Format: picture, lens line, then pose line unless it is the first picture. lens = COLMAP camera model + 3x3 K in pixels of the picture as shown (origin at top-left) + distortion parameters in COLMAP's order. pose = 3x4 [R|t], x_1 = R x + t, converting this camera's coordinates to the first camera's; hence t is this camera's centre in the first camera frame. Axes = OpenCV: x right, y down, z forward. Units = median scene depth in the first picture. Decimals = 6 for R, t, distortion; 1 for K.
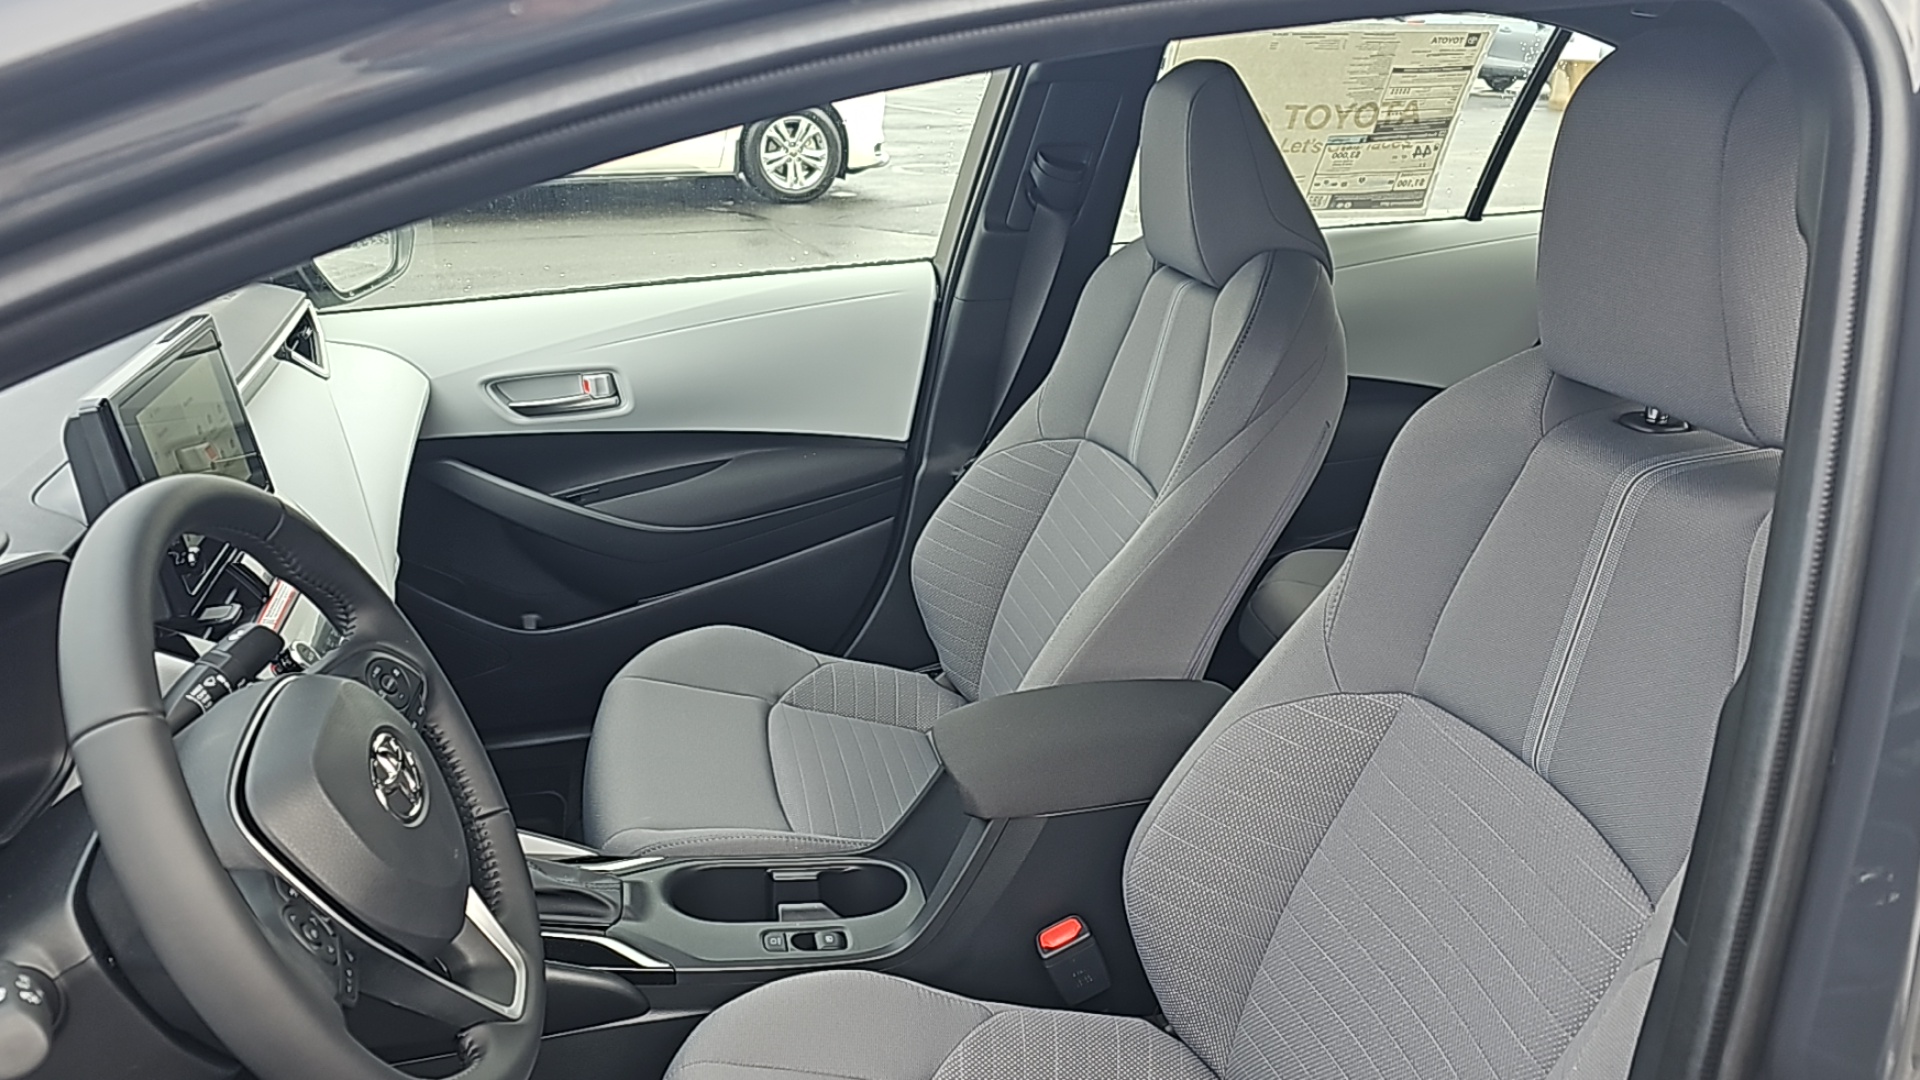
lens RADIAL K [[1358.0, 0, 960.0], [0, 1358.0, 540.0], [0, 0, 1]] dist [0.066796, -0.072110]
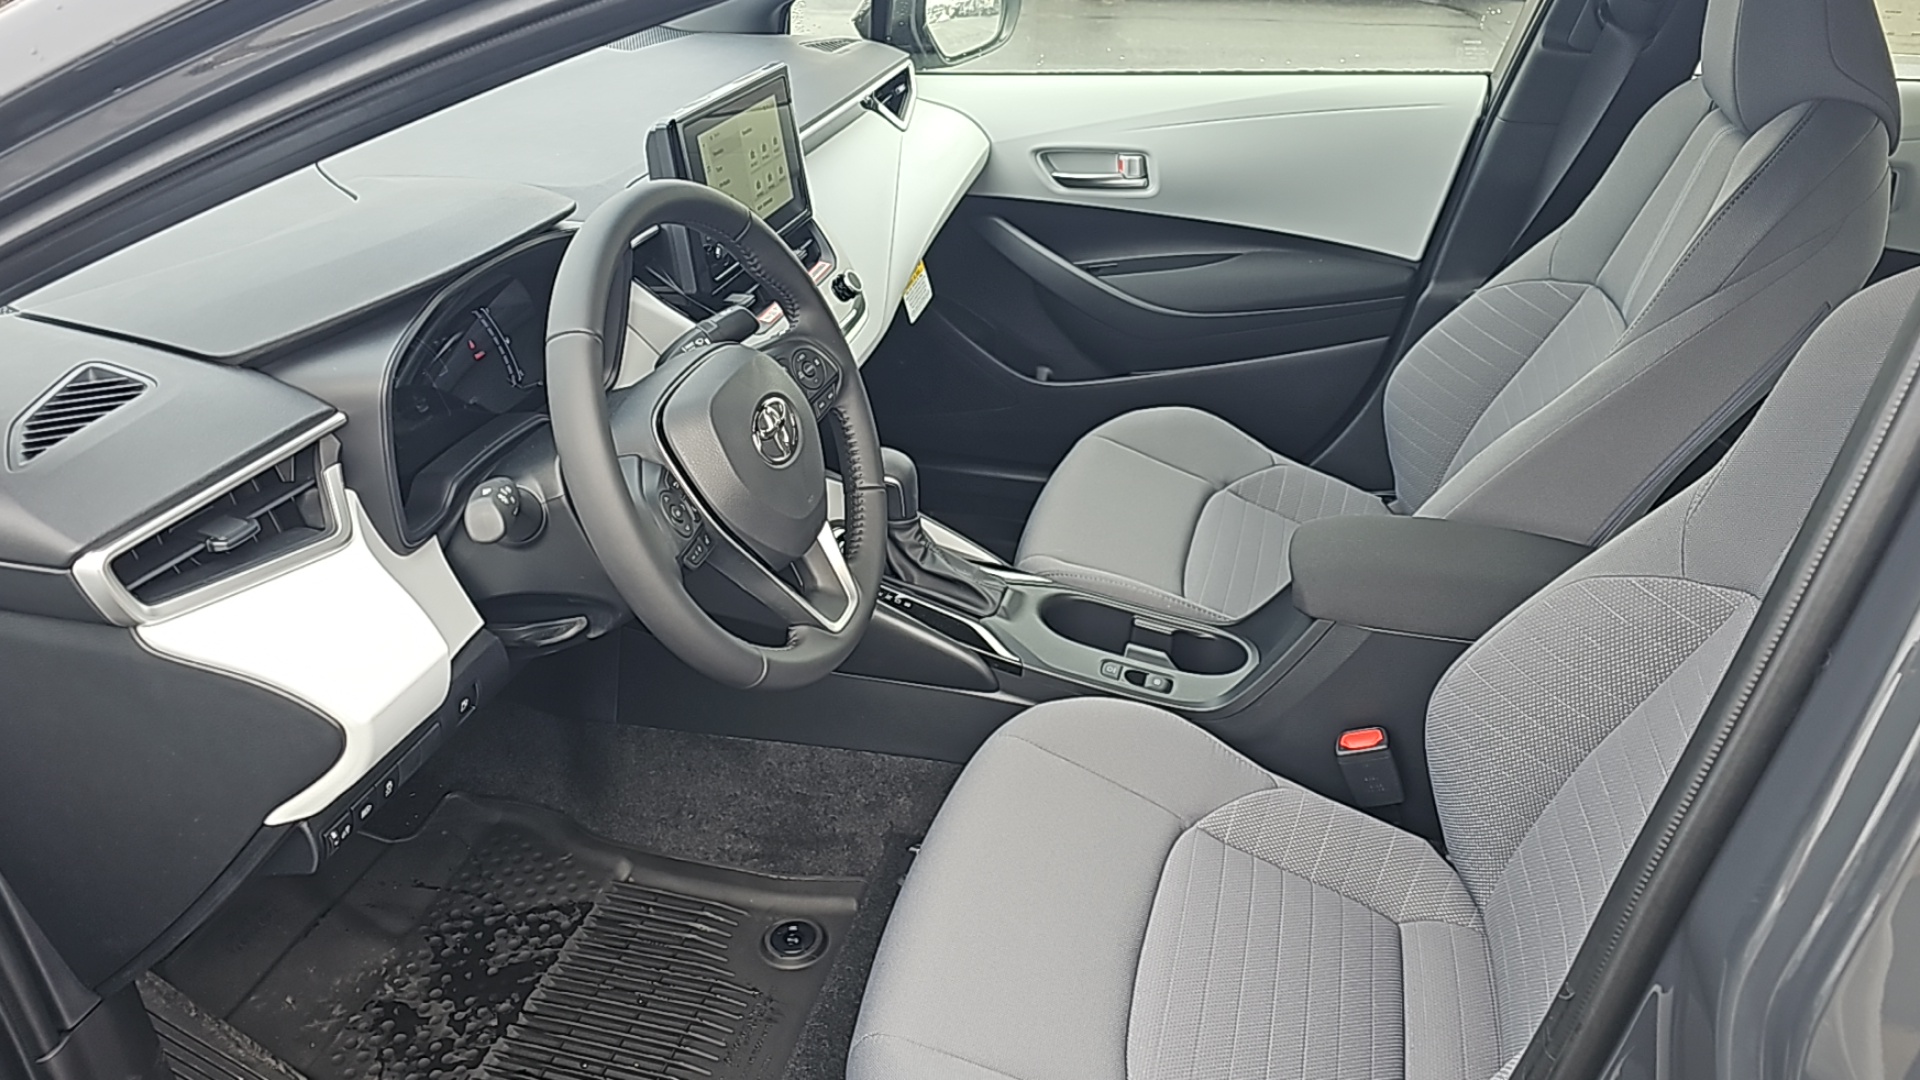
lens RADIAL K [[1346.4, 0, 960.0], [0, 1346.4, 540.0], [0, 0, 1]] dist [0.111243, -0.186834]
pose [[0.877370, 0.240300, -0.415305, 0.143169], [-0.178370, 0.966869, 0.182618, 0.000919], [0.445429, -0.086145, 0.891163, -0.048350]]
